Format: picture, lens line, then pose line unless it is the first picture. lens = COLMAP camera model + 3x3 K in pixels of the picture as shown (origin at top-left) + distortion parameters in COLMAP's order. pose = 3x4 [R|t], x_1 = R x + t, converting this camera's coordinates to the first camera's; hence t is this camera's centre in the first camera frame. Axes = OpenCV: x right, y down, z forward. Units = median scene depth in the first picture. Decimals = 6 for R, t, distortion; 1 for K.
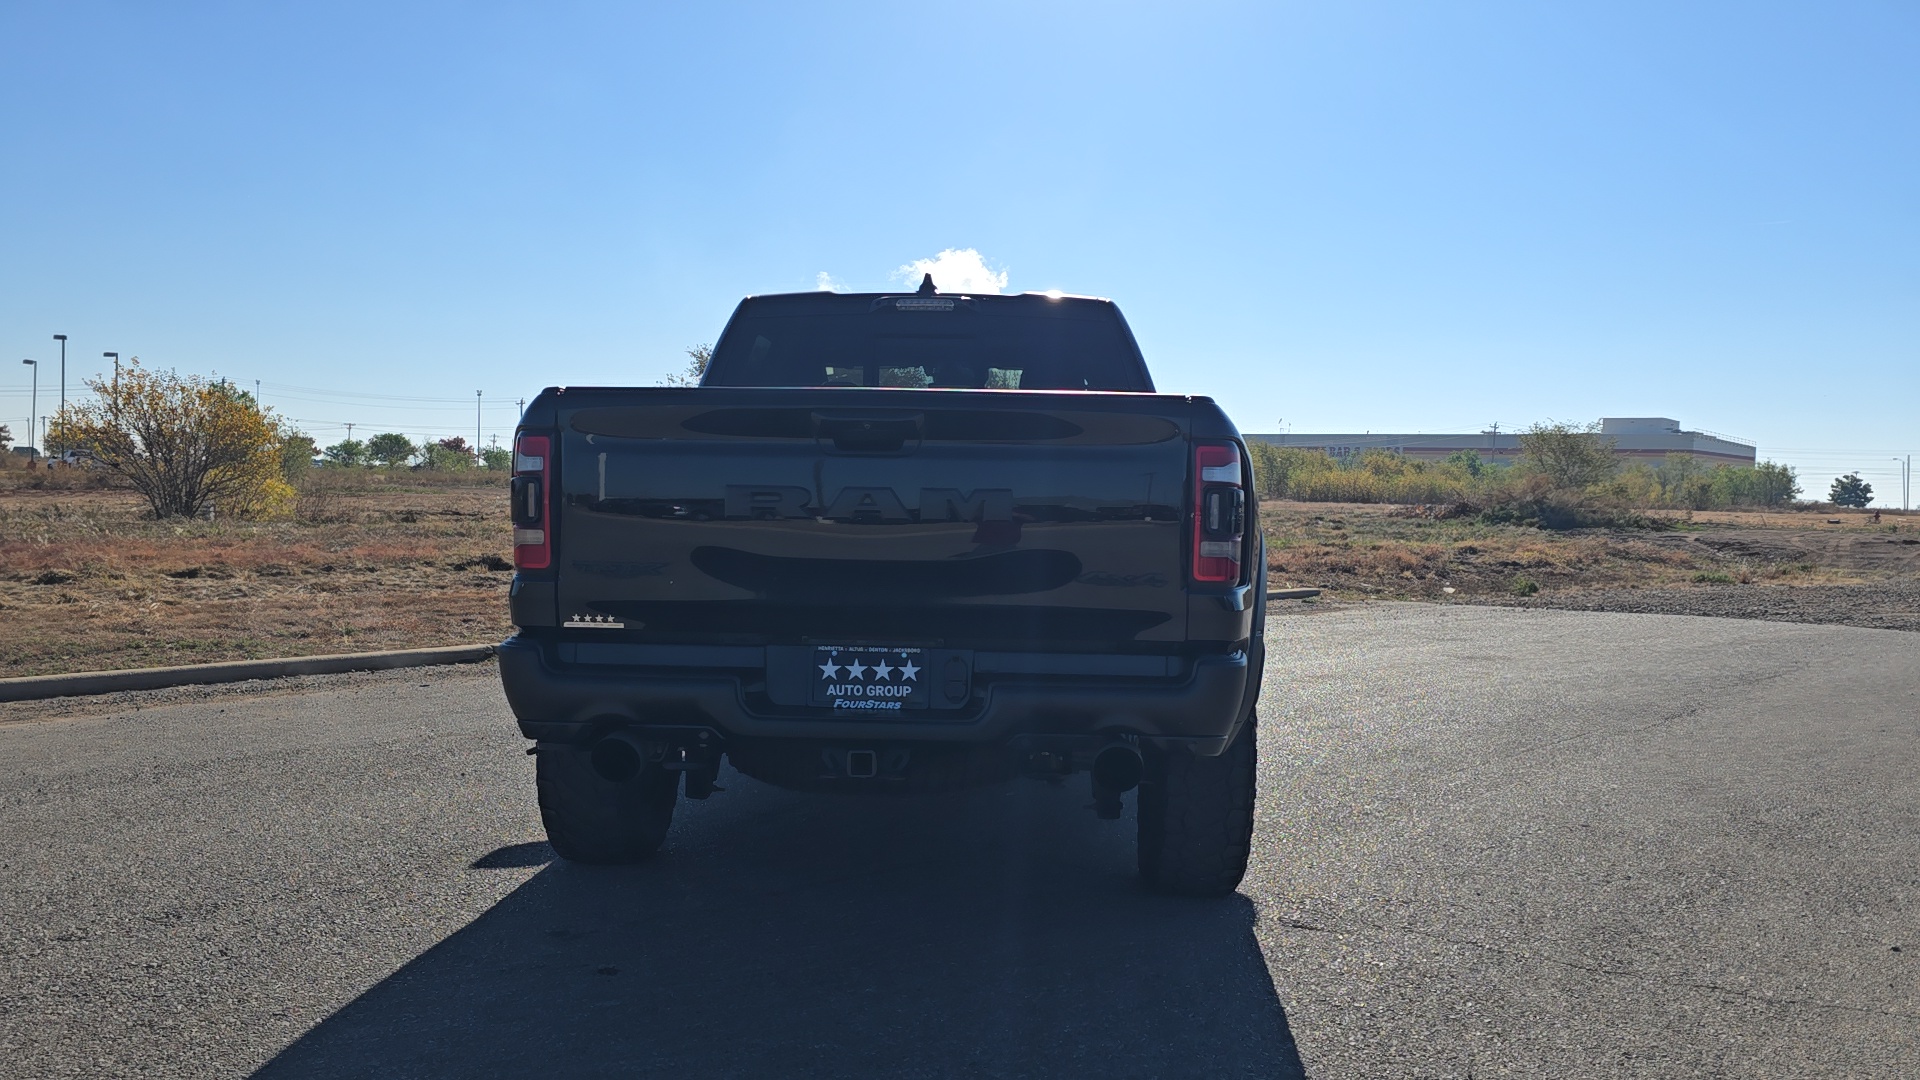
lens RADIAL K [[1633.9, 0, 885.4], [0, 1633.9, 495.4], [0, 0, 1]] dist [-0.016835, -0.006322]
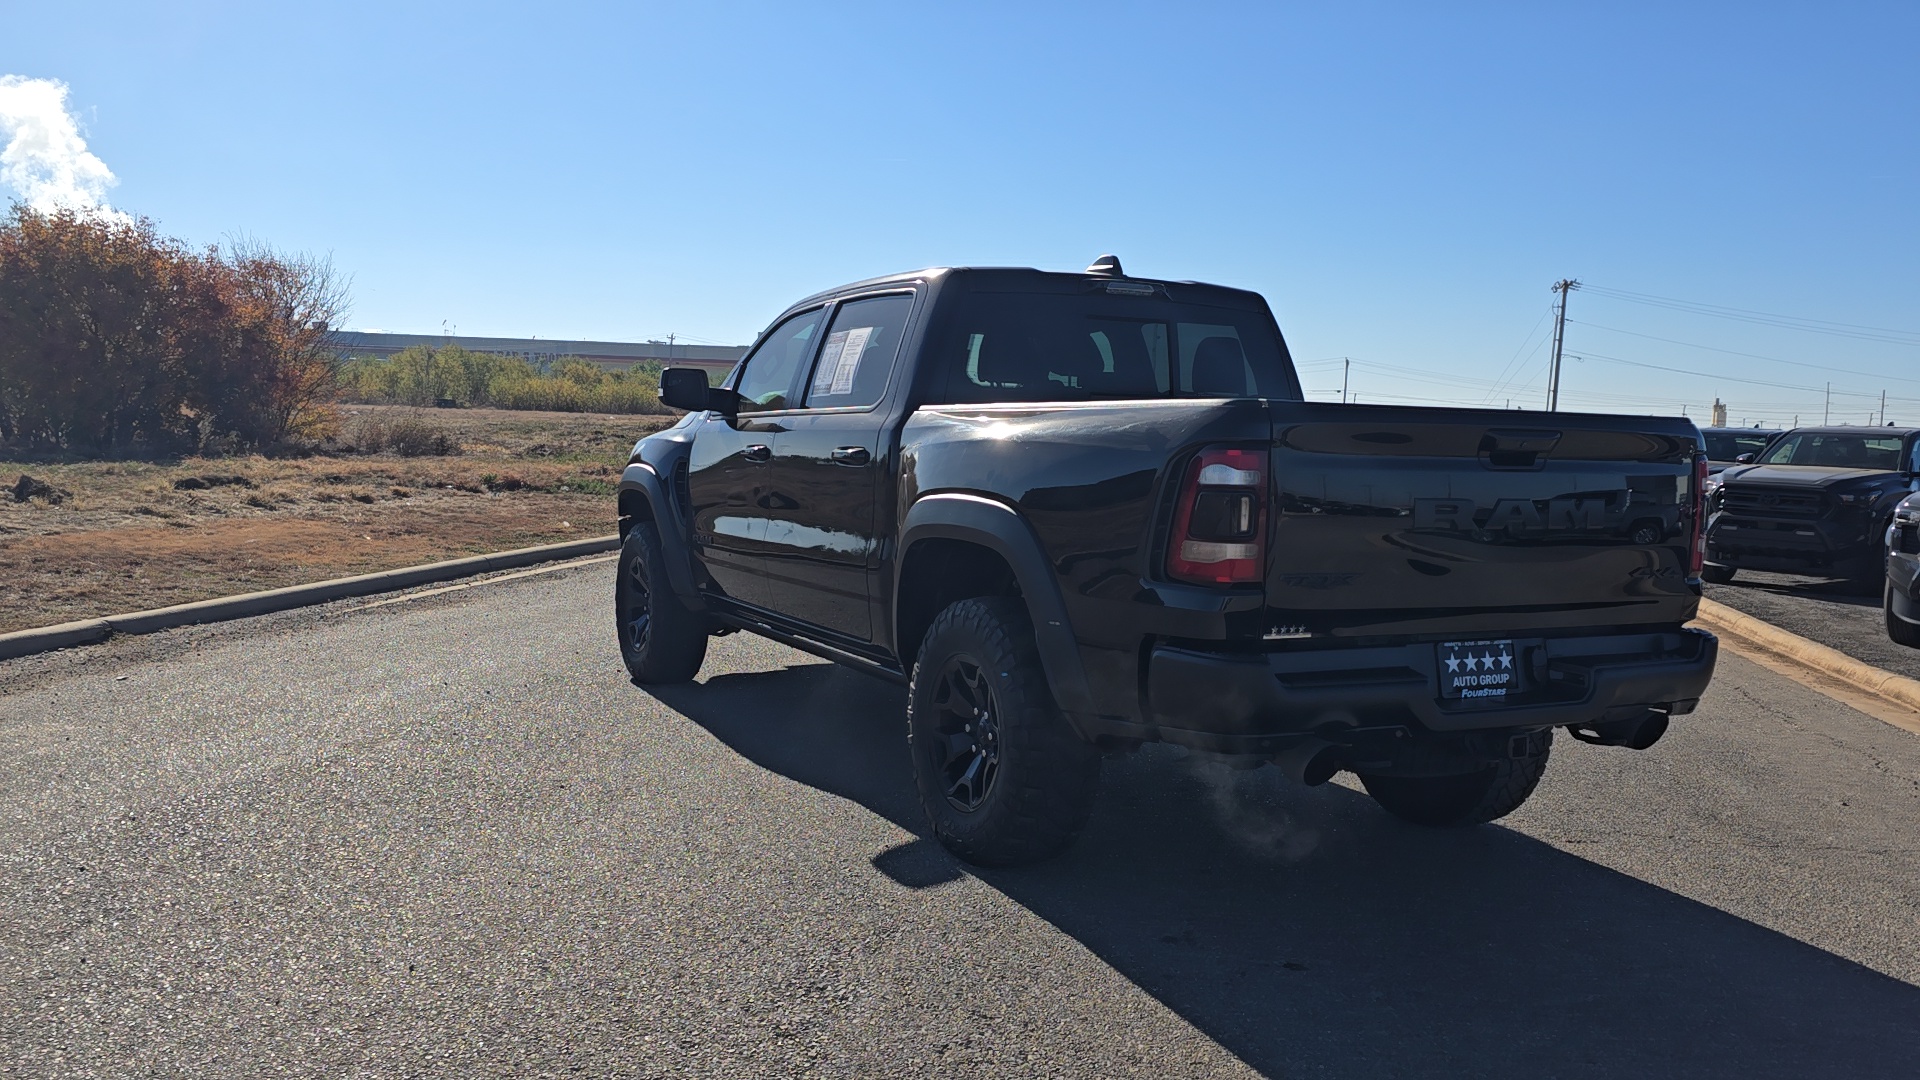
lens RADIAL K [[1633.9, 0, 966.9], [0, 1633.9, 544.6], [0, 0, 1]] dist [-0.016835, -0.006322]
pose [[0.855107, -0.032157, 0.517453, -0.385487], [-0.013315, 0.996383, 0.083923, -0.026529], [-0.518280, -0.078653, 0.851587, 0.107494]]
